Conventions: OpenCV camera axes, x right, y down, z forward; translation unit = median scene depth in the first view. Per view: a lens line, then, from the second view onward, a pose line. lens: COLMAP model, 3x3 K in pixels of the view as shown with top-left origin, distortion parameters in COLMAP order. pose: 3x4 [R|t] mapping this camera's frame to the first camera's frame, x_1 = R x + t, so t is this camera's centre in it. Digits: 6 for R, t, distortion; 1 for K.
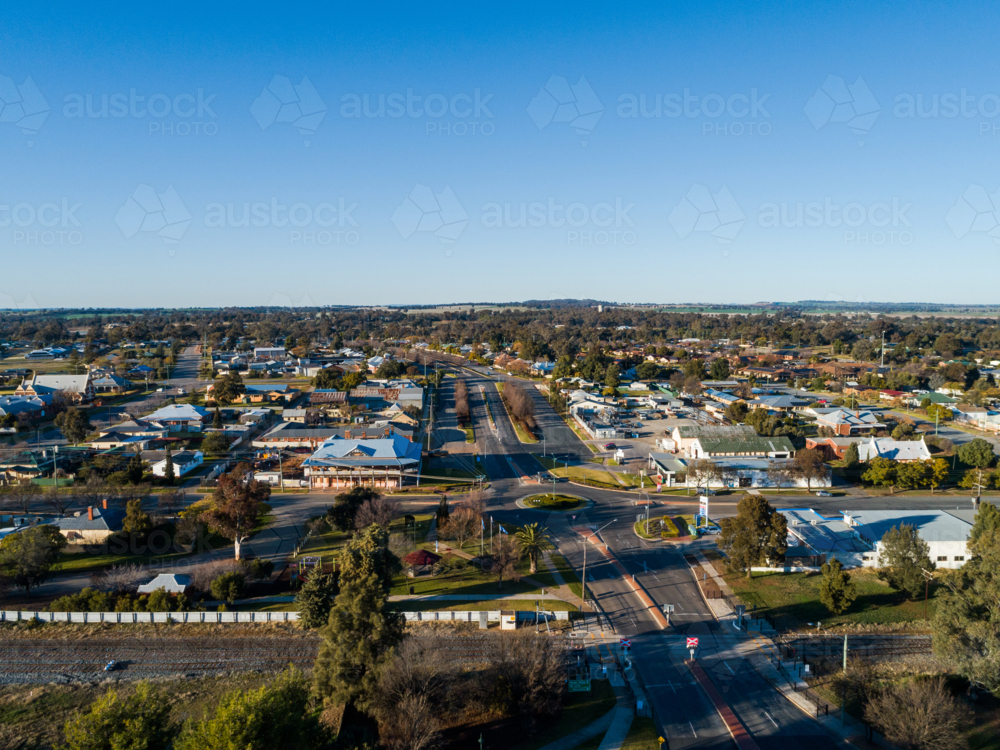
lens RADIAL K [[750.8, 0, 503.6], [0, 750.8, 372.6], [0, 0, 1]] dist [-0.022492, 0.006522]
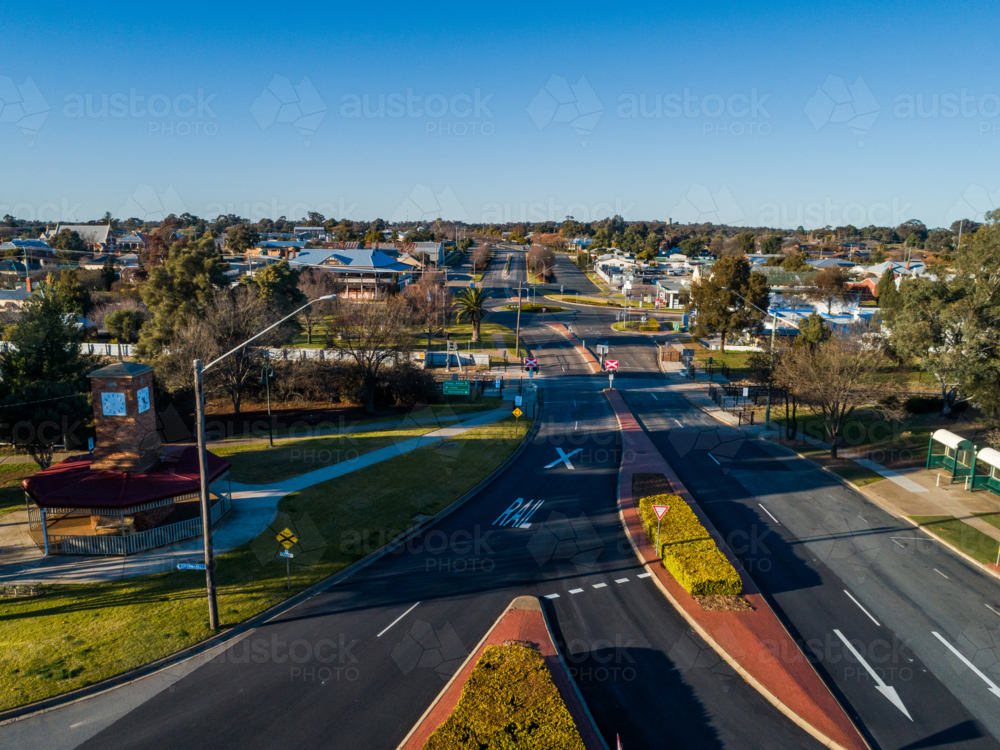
lens RADIAL K [[750.8, 0, 503.6], [0, 750.8, 372.6], [0, 0, 1]] dist [-0.022492, 0.006522]
pose [[0.995414, 0.033669, -0.089534, 0.065518], [-0.024535, 0.994561, 0.101224, 0.090469], [0.092455, -0.098563, 0.990827, 0.050041]]
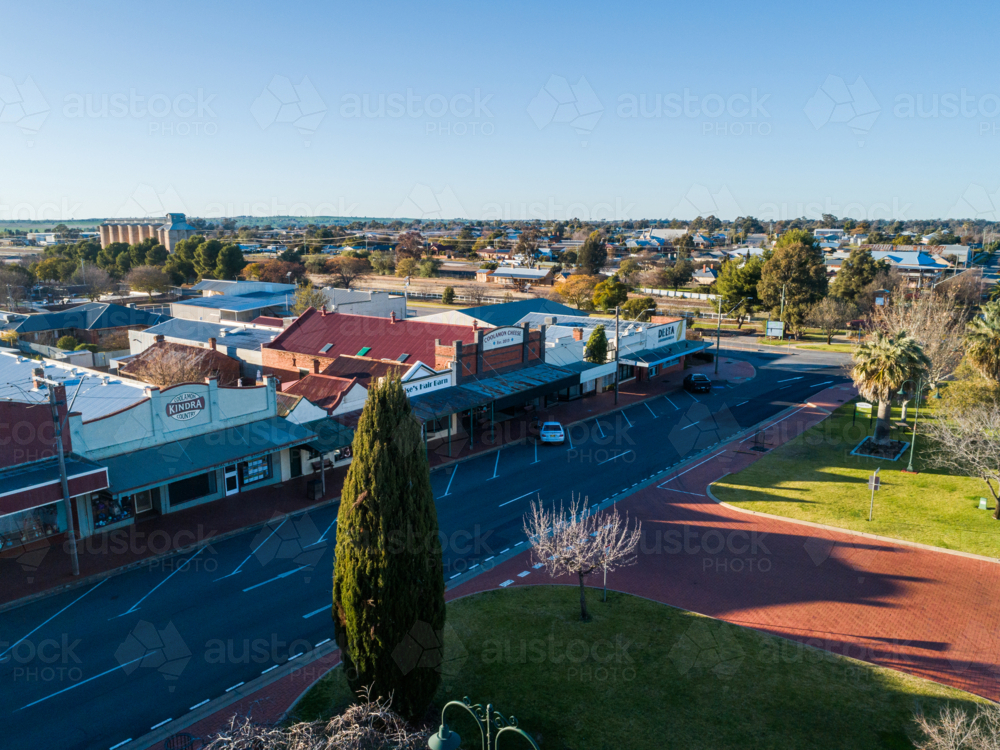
lens RADIAL K [[750.8, 0, 503.6], [0, 750.8, 372.6], [0, 0, 1]] dist [-0.022492, 0.006522]
pose [[0.756824, 0.137559, -0.638979, 0.099901], [-0.066805, 0.988763, 0.133734, 0.107363], [0.650195, -0.058526, 0.757510, -0.275164]]
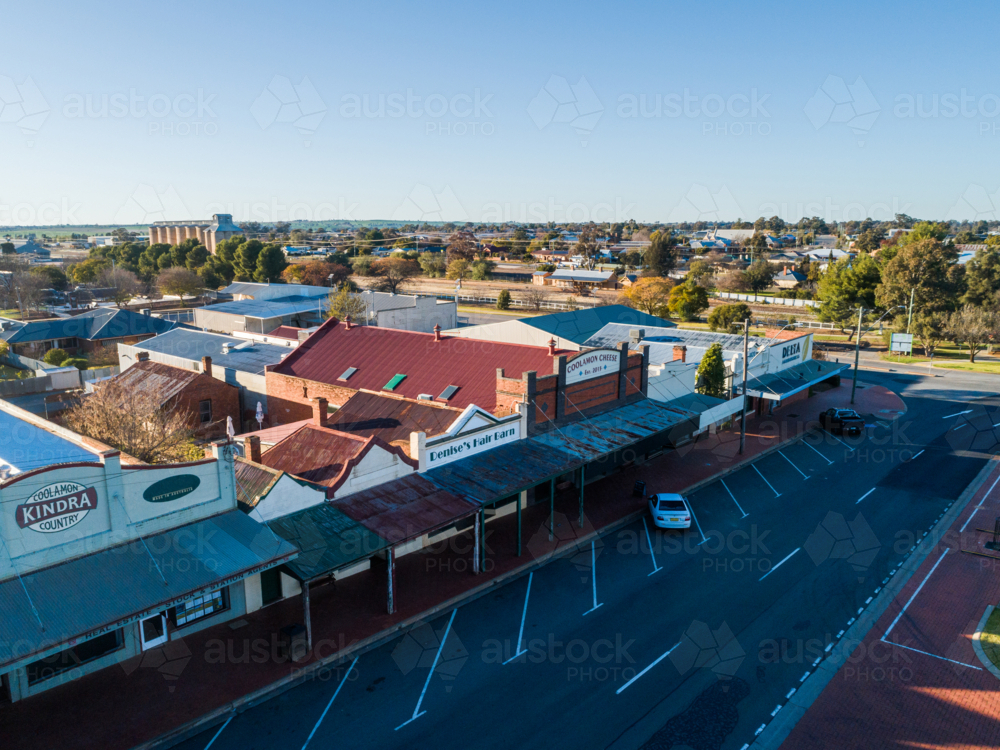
lens RADIAL K [[750.8, 0, 503.6], [0, 750.8, 372.6], [0, 0, 1]] dist [-0.022492, 0.006522]
pose [[0.710820, 0.141356, -0.689024, 0.054361], [-0.066660, 0.988727, 0.134072, 0.108784], [0.700208, -0.049371, 0.712230, -0.233335]]
